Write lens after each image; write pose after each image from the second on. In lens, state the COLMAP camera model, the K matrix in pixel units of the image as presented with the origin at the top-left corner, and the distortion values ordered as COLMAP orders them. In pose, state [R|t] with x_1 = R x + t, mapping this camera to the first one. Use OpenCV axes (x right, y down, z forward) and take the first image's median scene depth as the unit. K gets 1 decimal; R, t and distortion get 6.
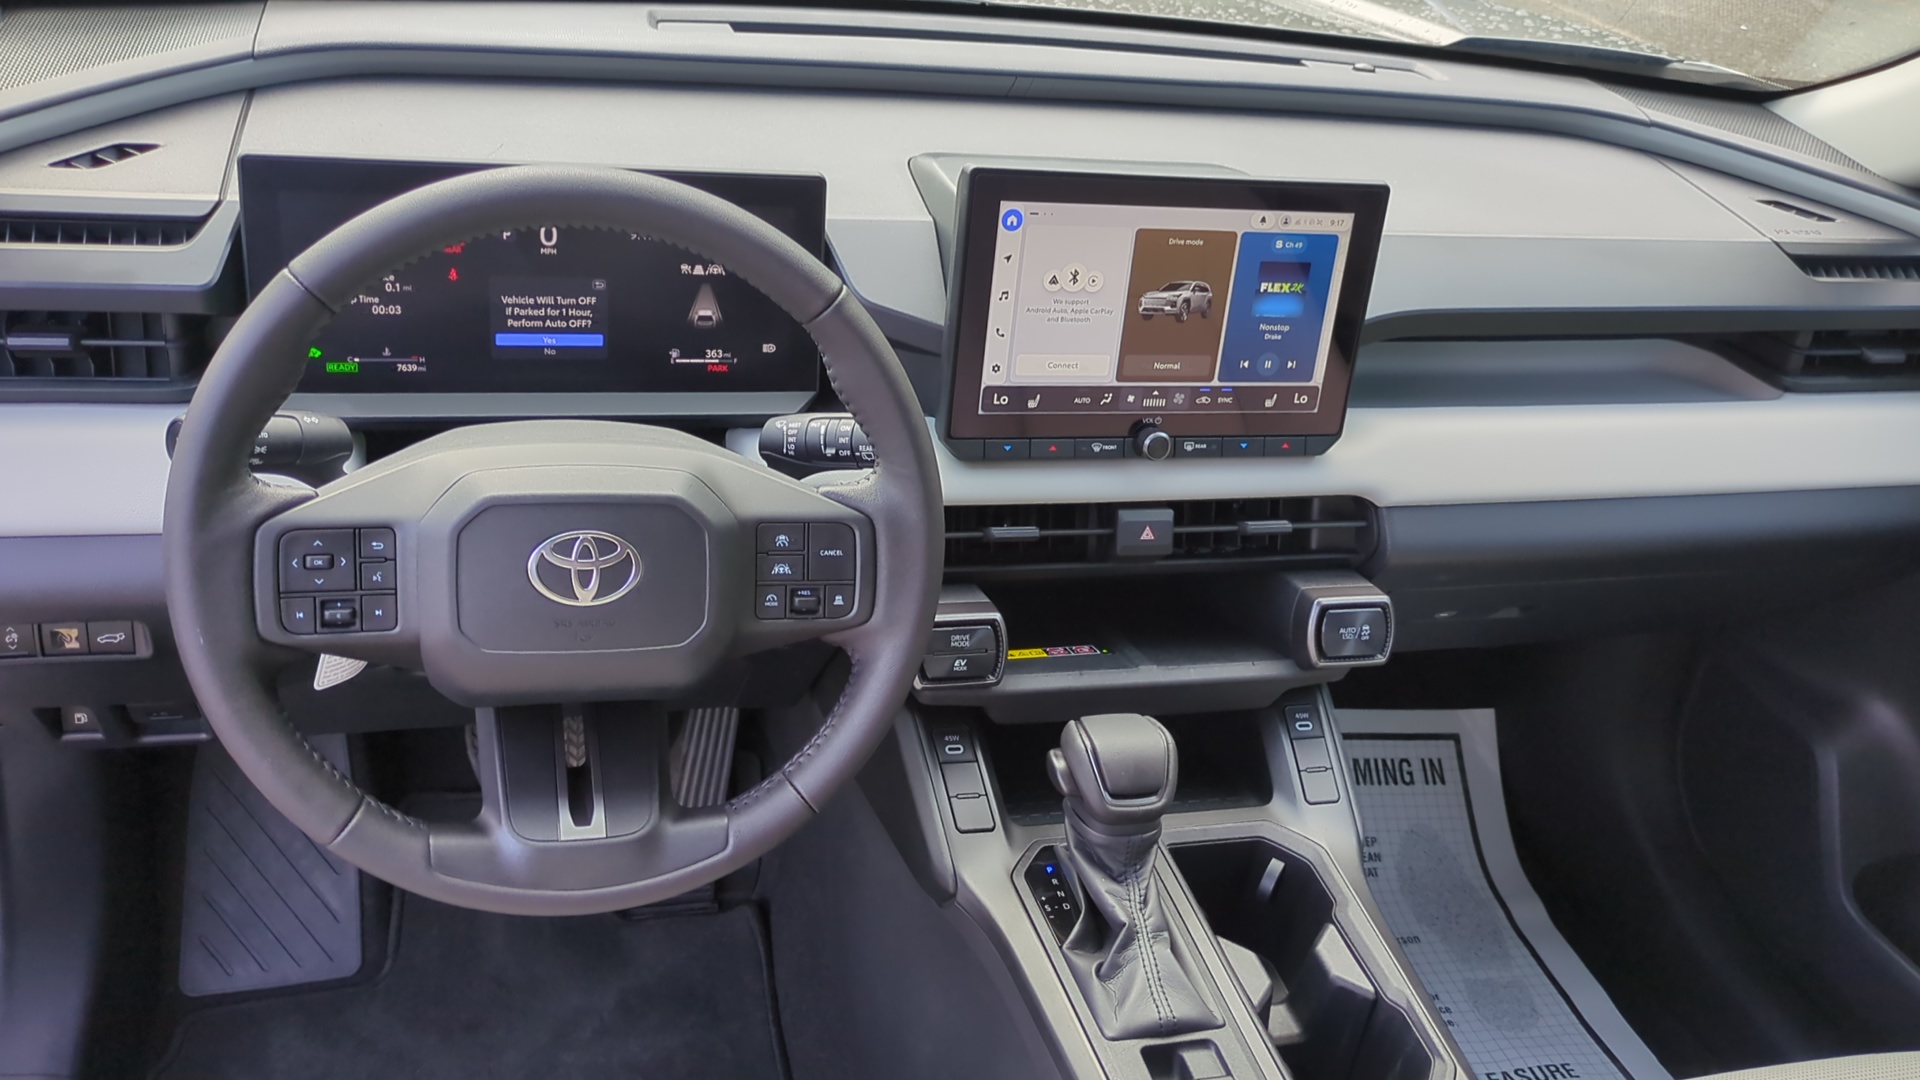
lens RADIAL K [[1642.0, 0, 954.7], [0, 1642.0, 528.3], [0, 0, 1]] dist [0.083110, -0.148968]
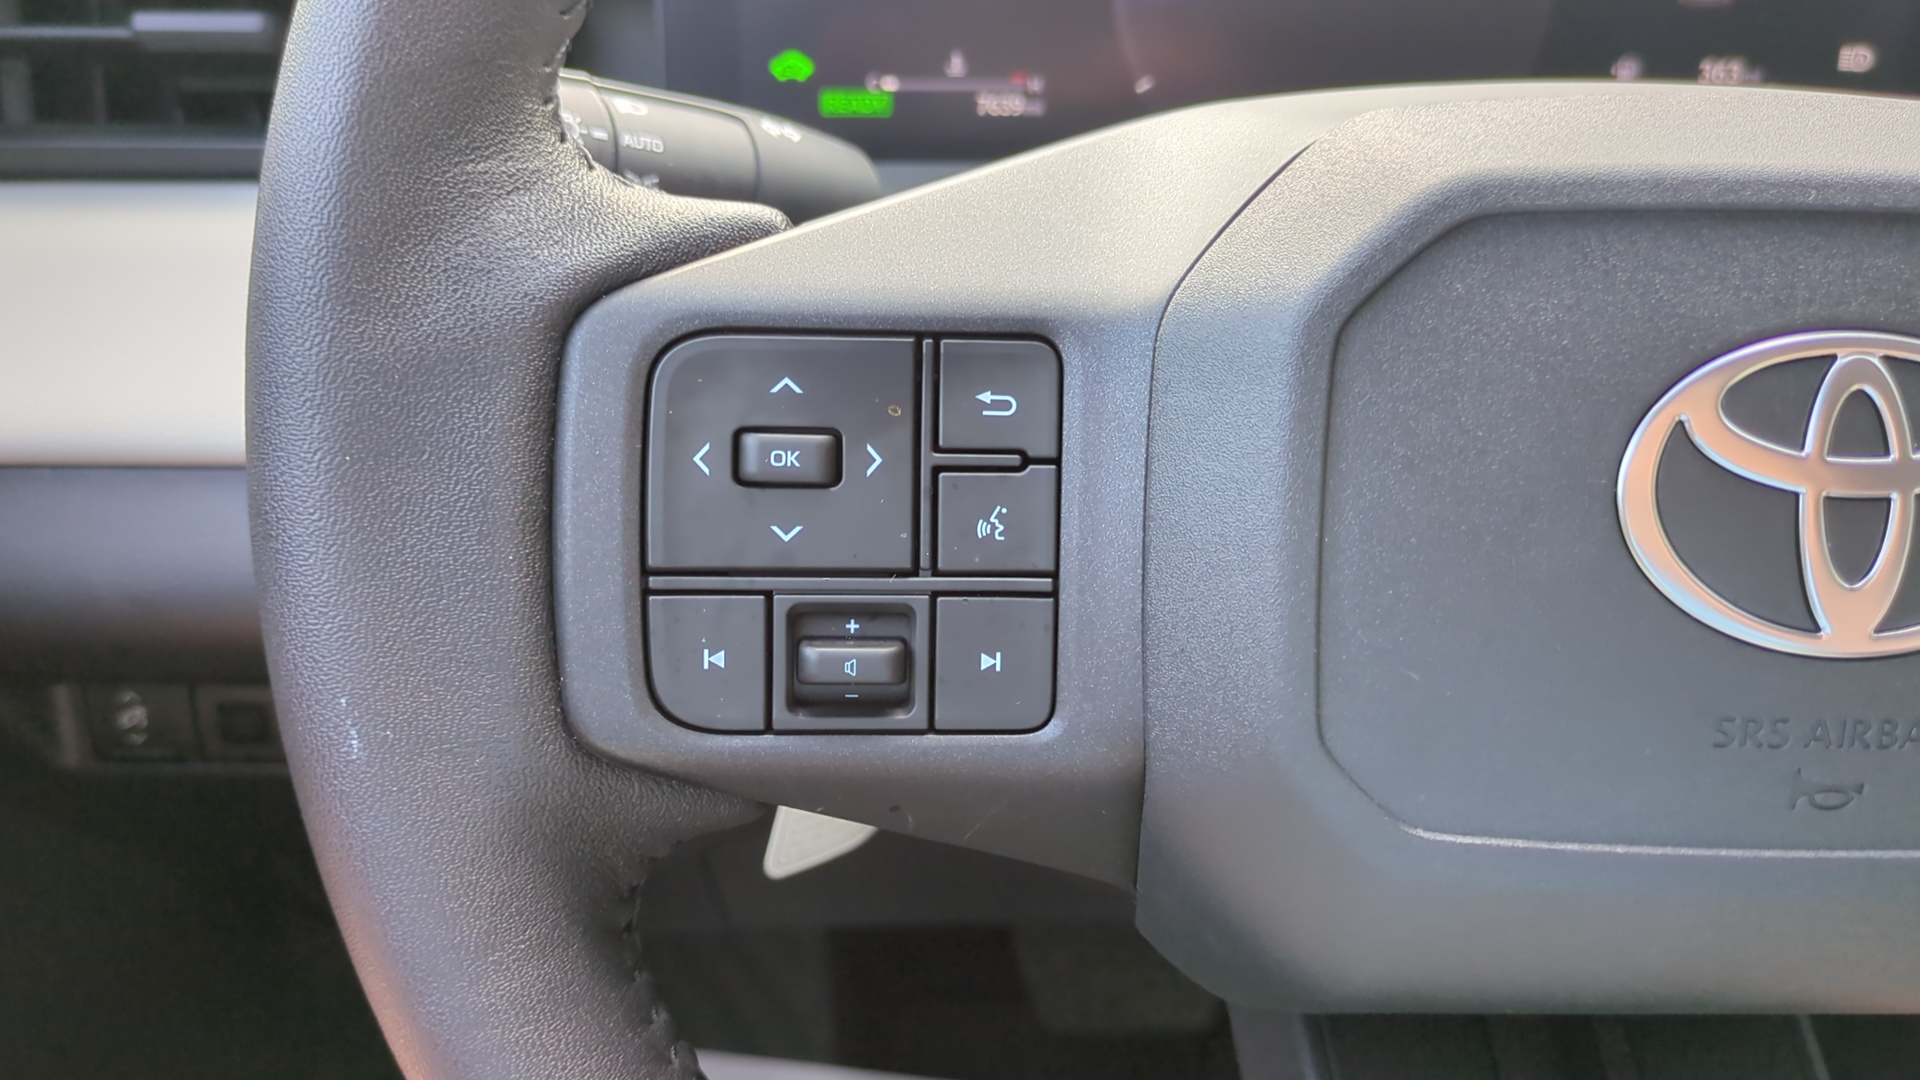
lens RADIAL K [[1672.2, 0, 960.0], [0, 1672.2, 540.0], [0, 0, 1]] dist [0.071302, -0.089048]
pose [[0.963854, 0.005275, -0.266379, -0.220617], [-0.022612, 0.997816, -0.062060, 0.037674], [0.265470, 0.065840, 0.961868, 0.579069]]
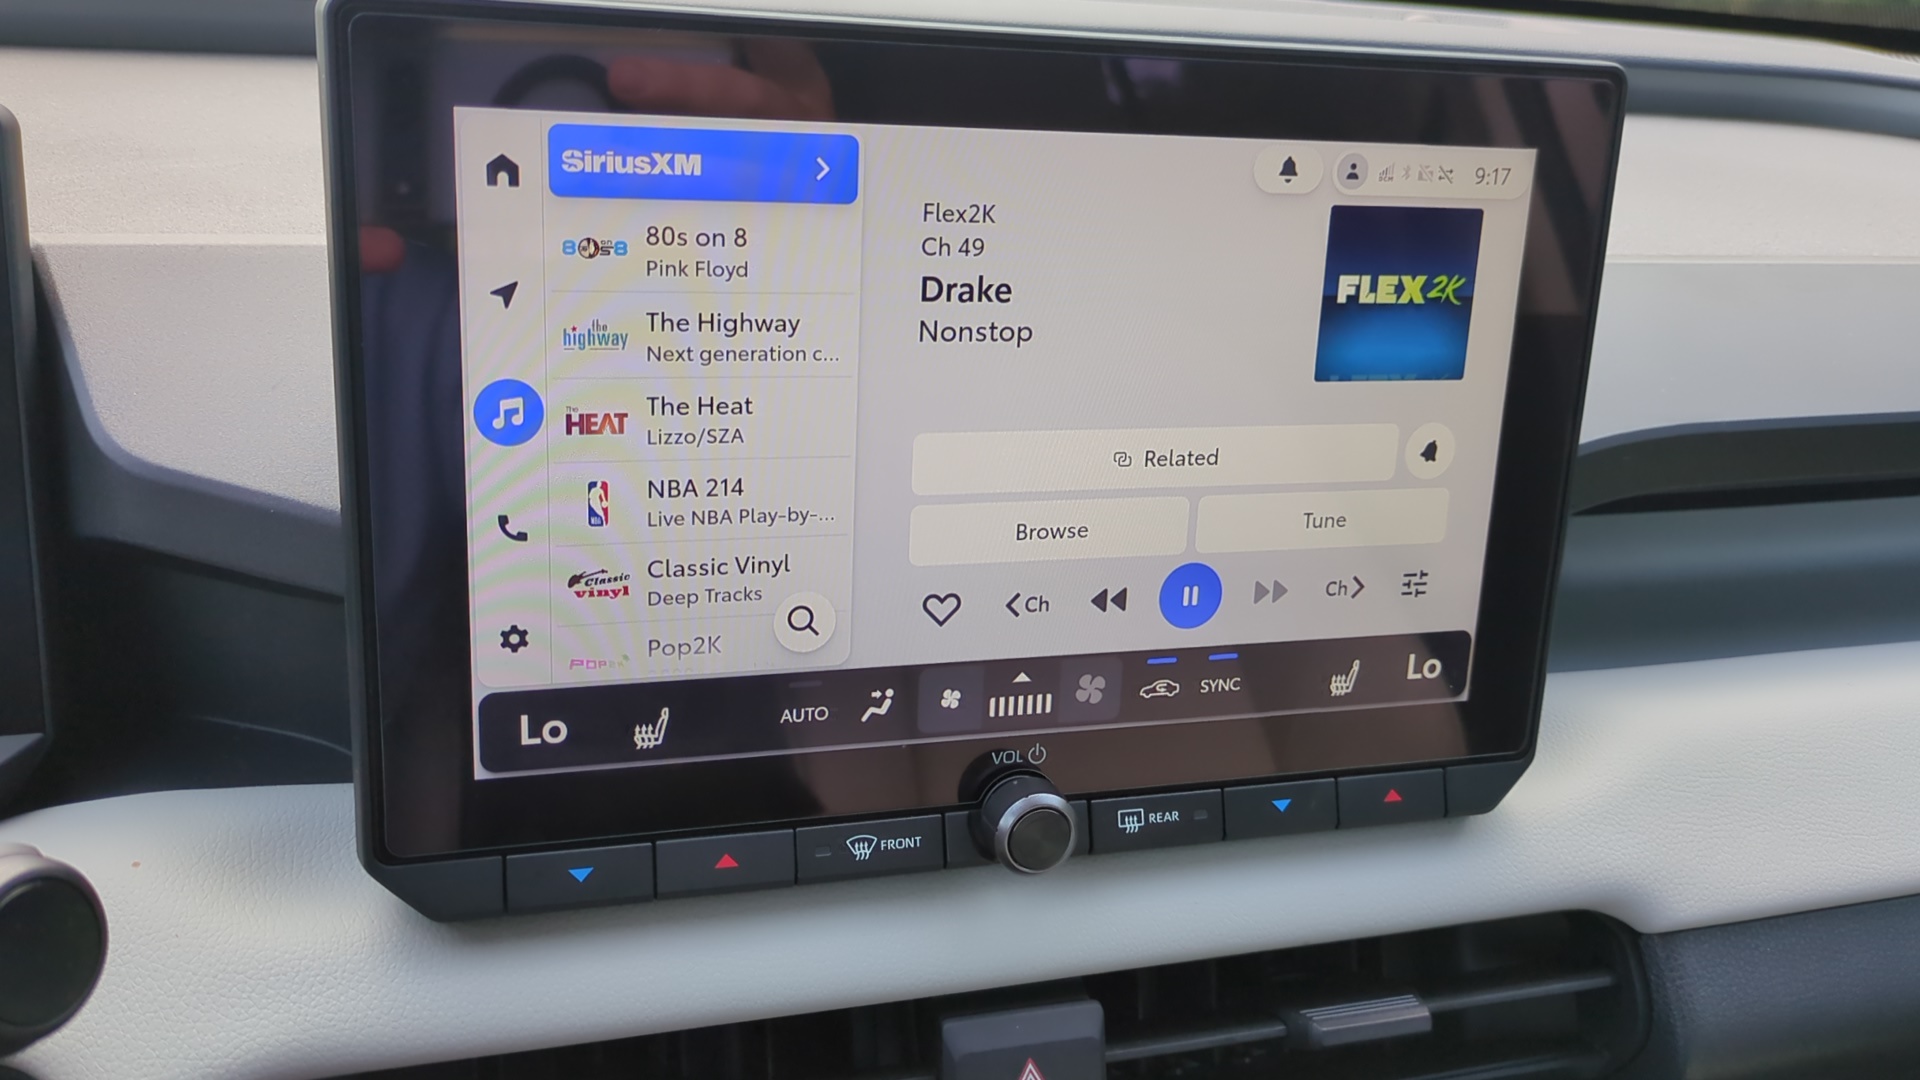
lens RADIAL K [[1672.2, 0, 960.0], [0, 1672.2, 540.0], [0, 0, 1]] dist [0.071302, -0.089048]
pose [[0.998166, -0.057421, 0.019190, 0.107645], [0.059468, 0.989351, -0.132847, -0.067267], [-0.011358, 0.133745, 0.990951, 0.667473]]
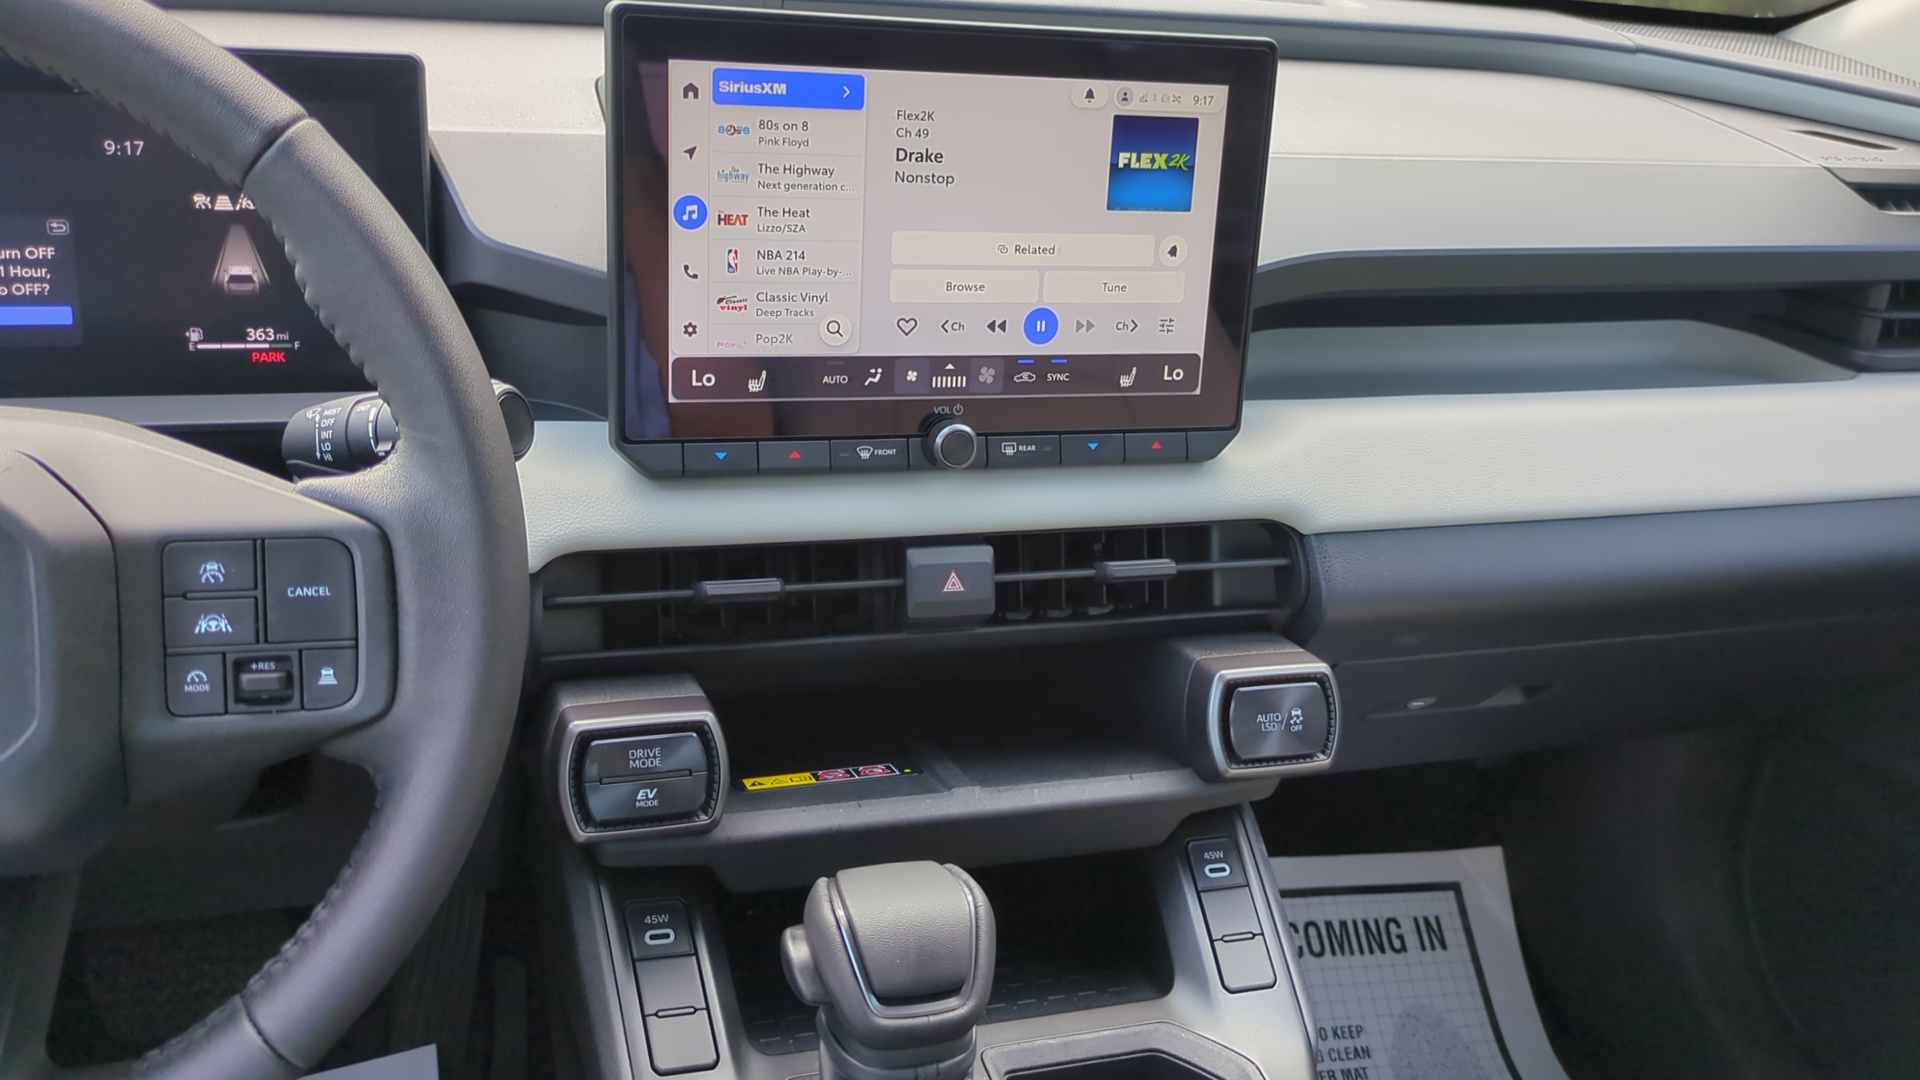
lens RADIAL K [[1642.0, 0, 954.7], [0, 1642.0, 528.3], [0, 0, 1]] dist [0.083110, -0.148968]
pose [[0.998656, -0.050411, 0.012051, 0.117064], [0.051429, 0.992675, -0.109323, 0.056066], [-0.006452, 0.109796, 0.993933, 0.364943]]
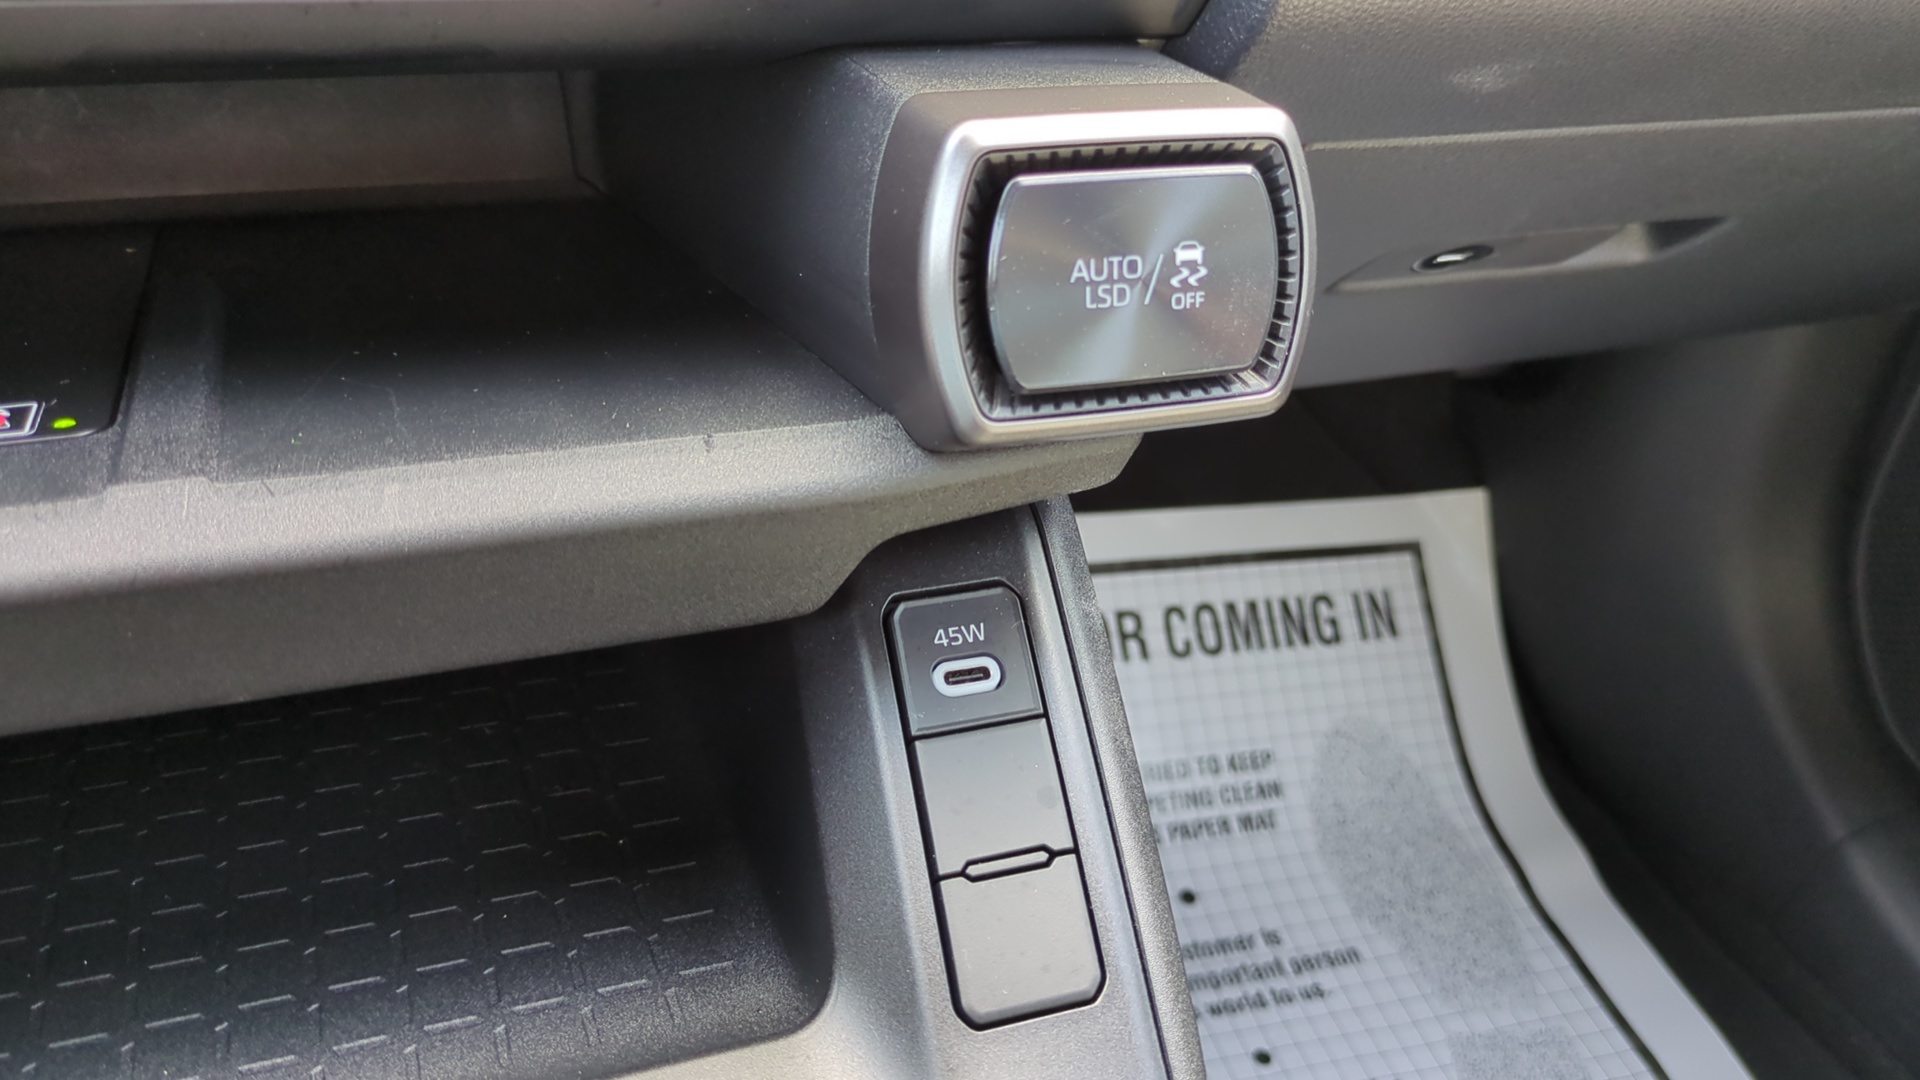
lens RADIAL K [[1672.2, 0, 960.0], [0, 1672.2, 540.0], [0, 0, 1]] dist [0.071302, -0.089048]
pose [[0.996531, -0.058080, 0.059612, 0.217333], [0.049143, 0.988683, 0.141740, 0.069597], [-0.067170, -0.138318, 0.988107, 0.829134]]
